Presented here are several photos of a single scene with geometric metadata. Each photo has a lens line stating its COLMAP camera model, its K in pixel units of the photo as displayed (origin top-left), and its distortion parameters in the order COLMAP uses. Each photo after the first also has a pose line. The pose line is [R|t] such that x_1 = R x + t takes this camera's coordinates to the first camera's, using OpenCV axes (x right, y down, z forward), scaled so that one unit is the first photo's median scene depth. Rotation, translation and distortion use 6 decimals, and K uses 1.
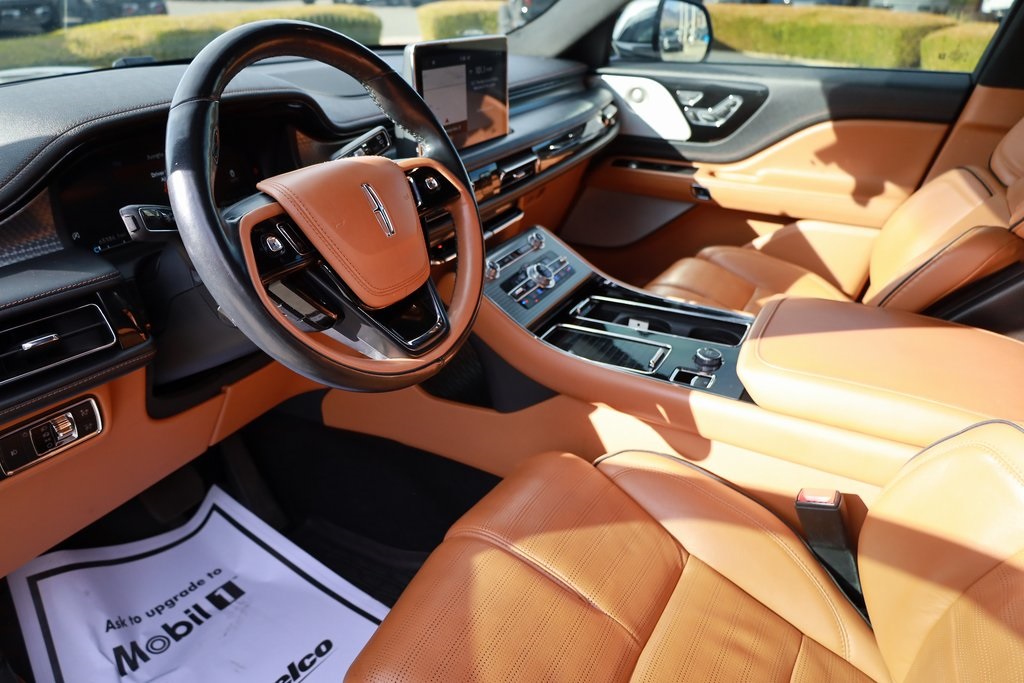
lens RADIAL K [[700.6, 0, 512.0], [0, 700.6, 341.5], [0, 0, 1]] dist [-0.009751, -0.001824]
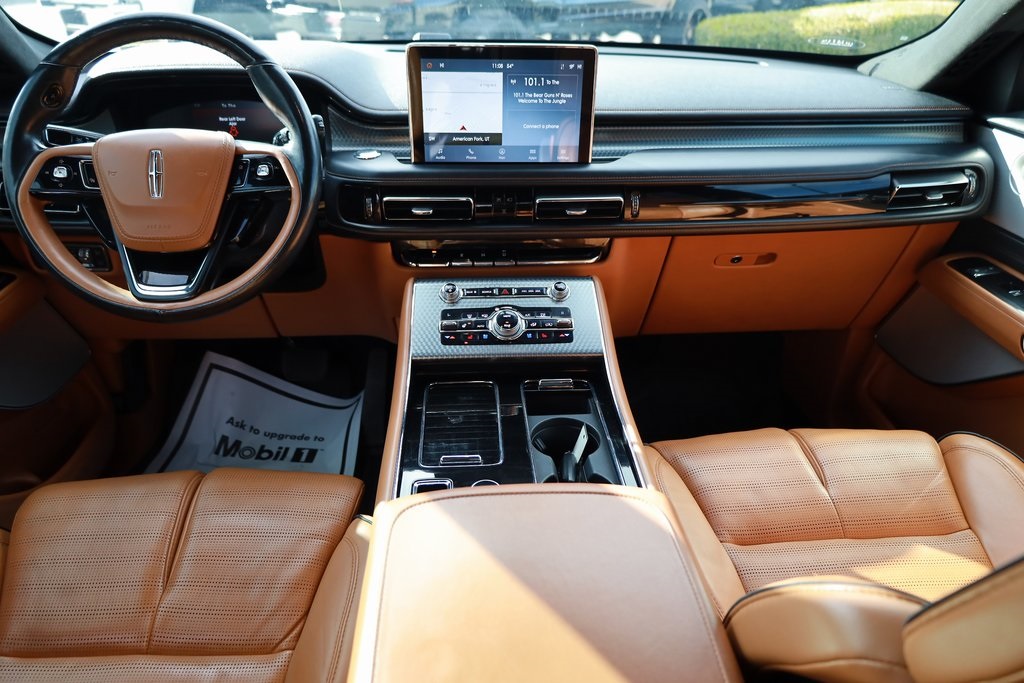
lens RADIAL K [[702.1, 0, 512.3], [0, 702.1, 346.0], [0, 0, 1]] dist [-0.005470, 0.000554]
pose [[0.532839, 0.413076, -0.738547, 0.556118], [-0.391600, 0.894054, 0.217525, -0.206875], [0.750155, 0.173309, 0.638147, 0.360004]]
